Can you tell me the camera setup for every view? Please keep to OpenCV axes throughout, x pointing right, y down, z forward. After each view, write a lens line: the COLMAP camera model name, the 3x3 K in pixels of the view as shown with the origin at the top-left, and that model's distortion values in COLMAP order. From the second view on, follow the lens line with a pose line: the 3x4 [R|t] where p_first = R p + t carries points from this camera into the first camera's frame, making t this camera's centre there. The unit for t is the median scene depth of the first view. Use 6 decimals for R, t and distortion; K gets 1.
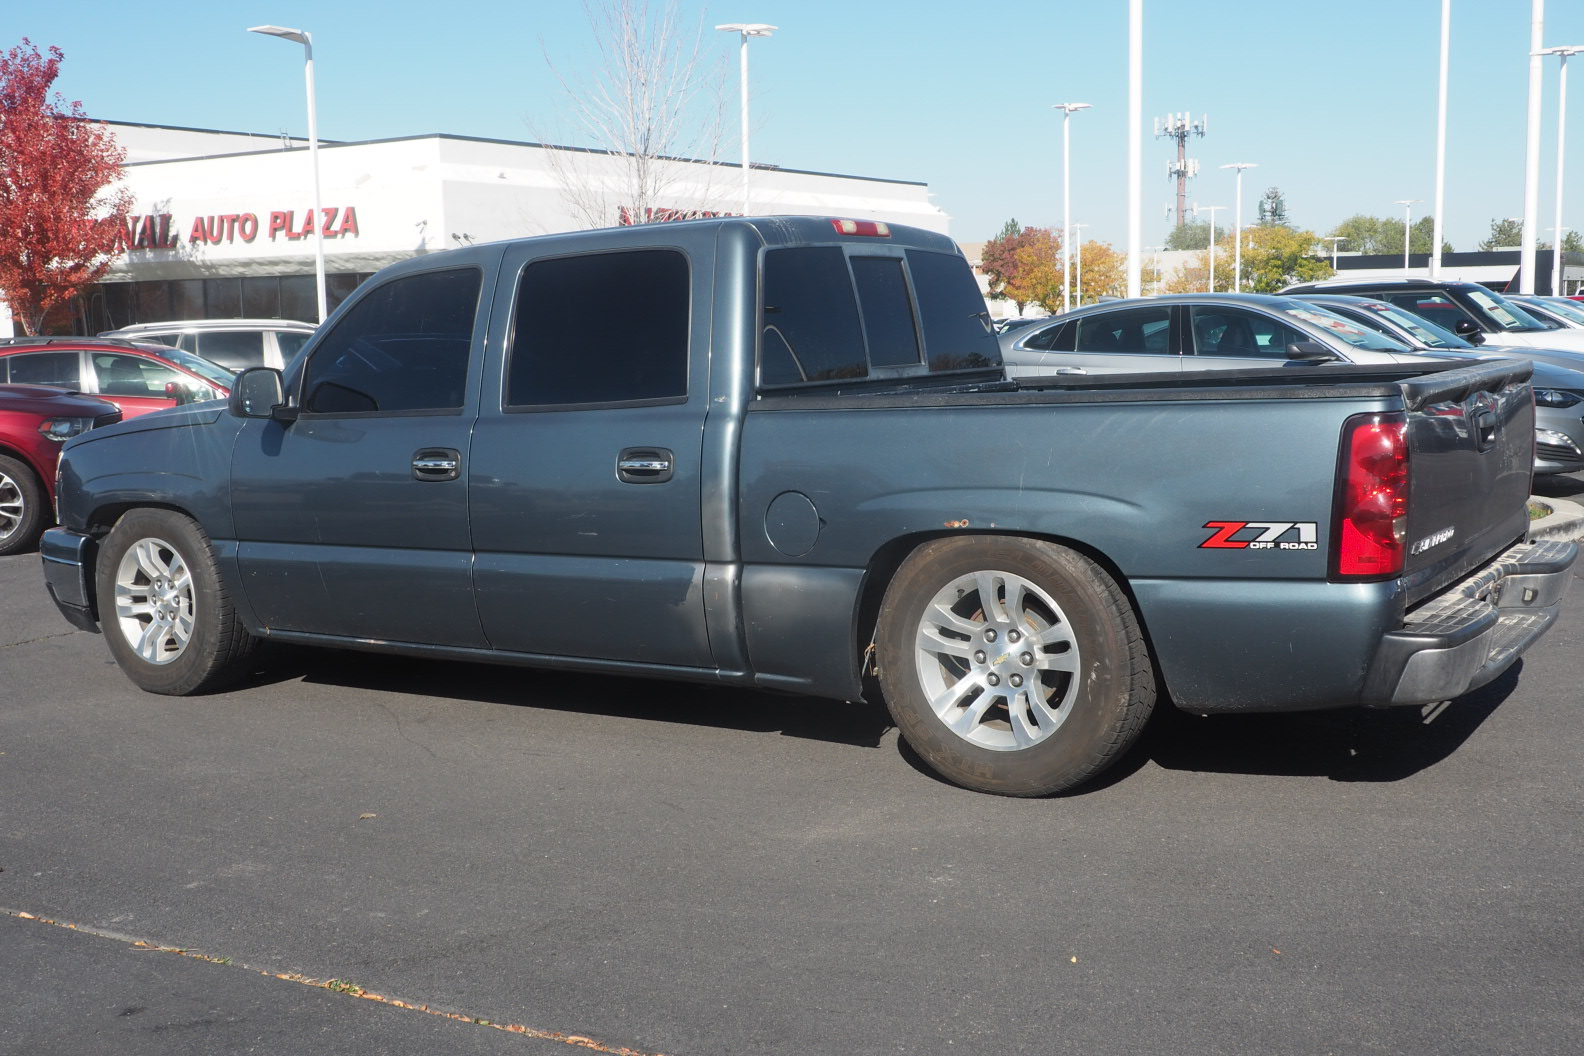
lens RADIAL K [[1735.5, 0, 798.6], [0, 1735.5, 526.3], [0, 0, 1]] dist [0.009572, 0.000000]
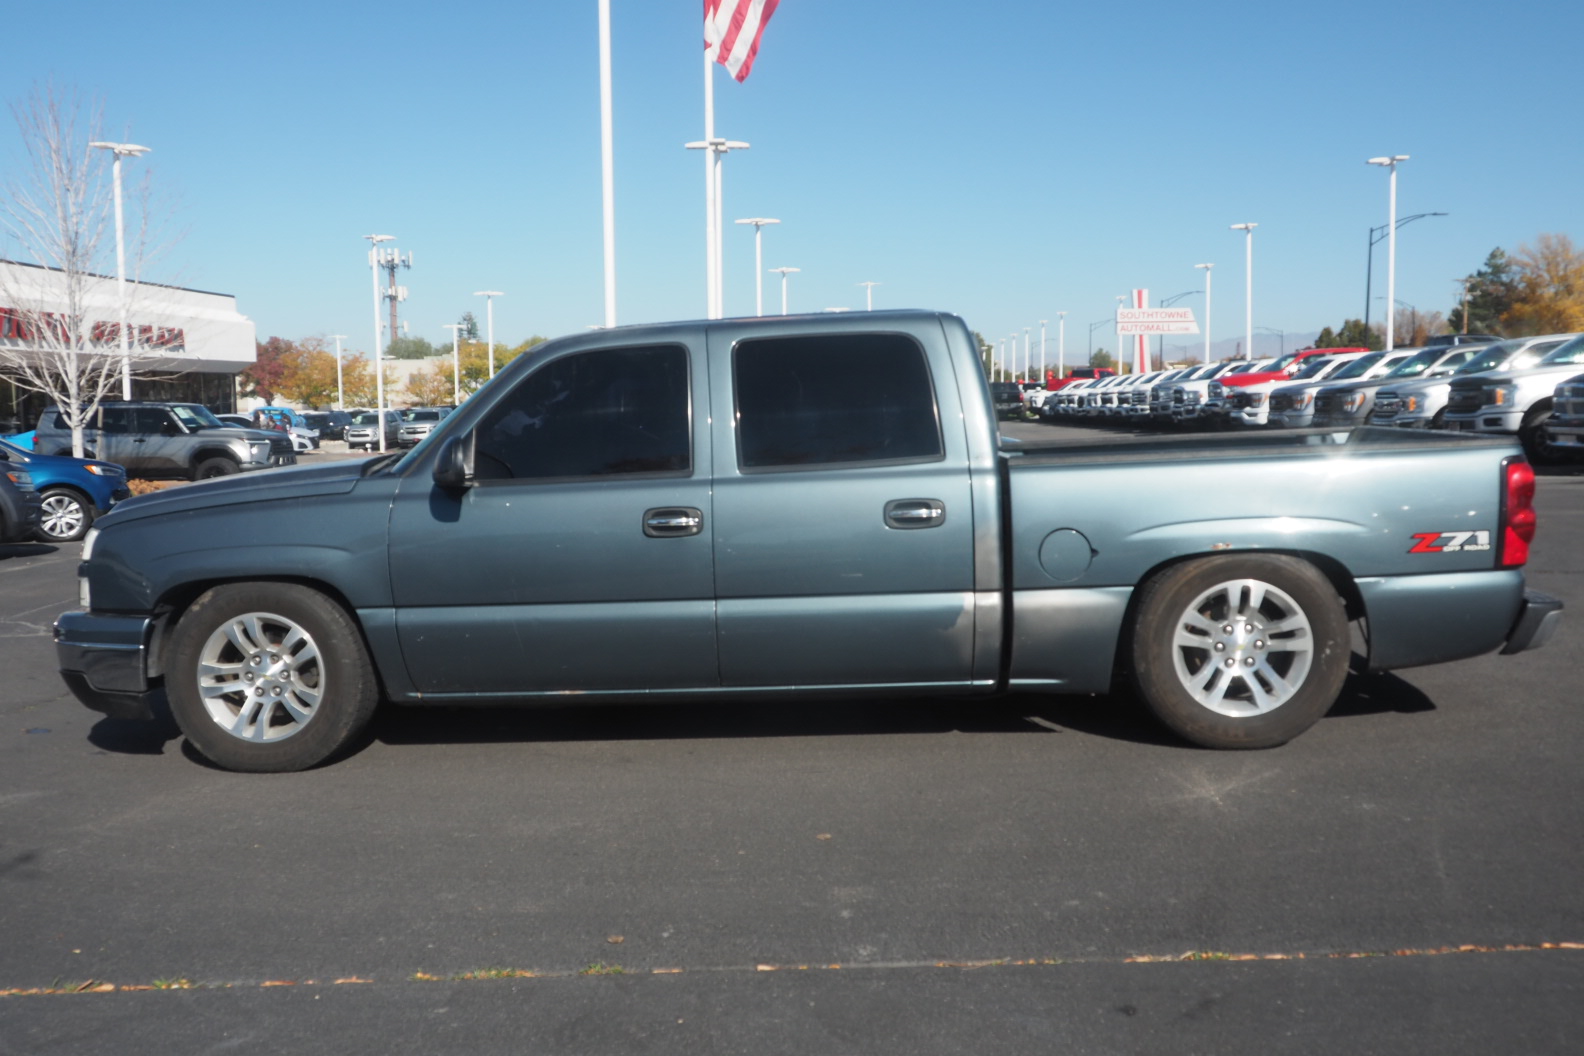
lens RADIAL K [[1381.1, 0, 792.5], [0, 1381.1, 542.3], [0, 0, 1]] dist [0.005904, -0.024517]
pose [[0.866961, -0.041588, 0.496638, -0.560840], [0.055400, 0.998378, -0.013107, -0.006779], [-0.495288, 0.038877, 0.867859, 0.200996]]
